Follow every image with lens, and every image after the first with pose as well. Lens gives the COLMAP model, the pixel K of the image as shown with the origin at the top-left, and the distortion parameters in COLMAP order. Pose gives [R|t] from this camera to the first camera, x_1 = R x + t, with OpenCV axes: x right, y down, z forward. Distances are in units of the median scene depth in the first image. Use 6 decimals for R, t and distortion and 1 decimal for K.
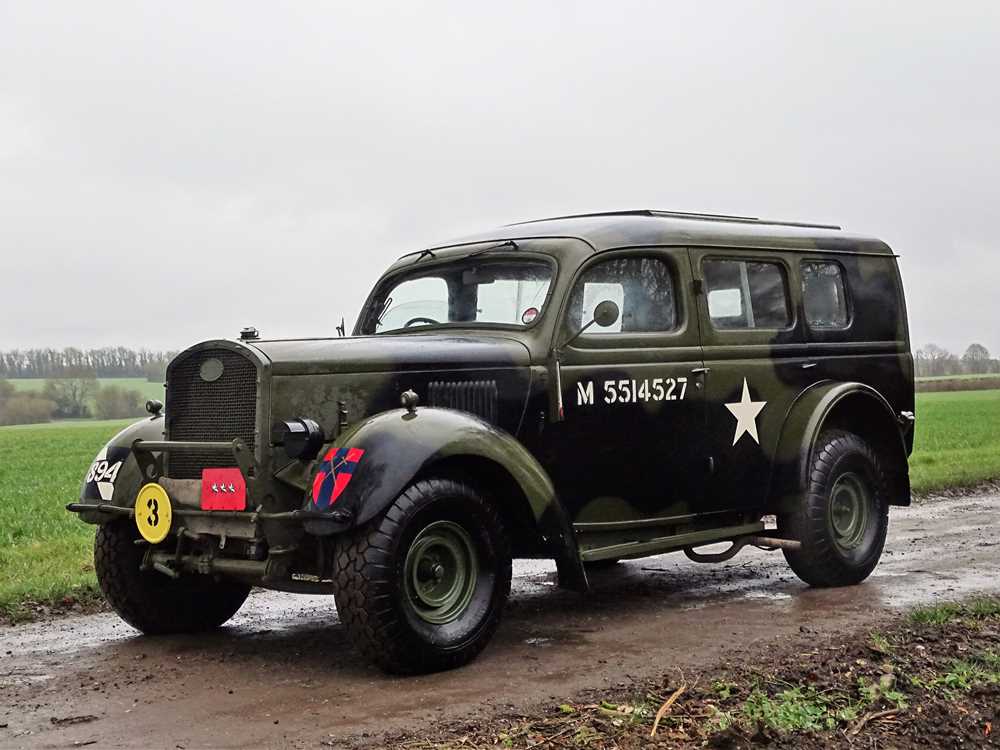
lens RADIAL K [[1632.2, 0, 500.0], [0, 1632.2, 375.0], [0, 0, 1]] dist [0.015712, 0.036694]
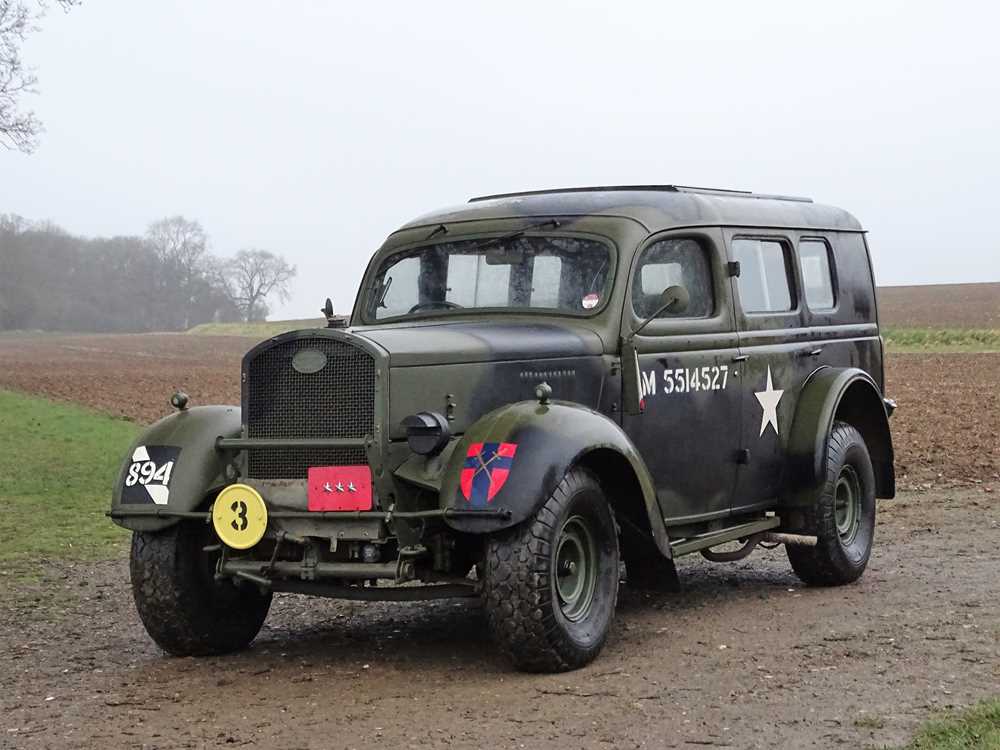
lens RADIAL K [[2305.2, 0, 500.0], [0, 2305.2, 375.0], [0, 0, 1]] dist [-0.063726, 0.337937]
pose [[0.966507, -0.004863, 0.256593, -0.371003], [0.001522, 0.999911, 0.013220, -0.011238], [-0.256635, -0.012387, 0.966429, -0.268274]]
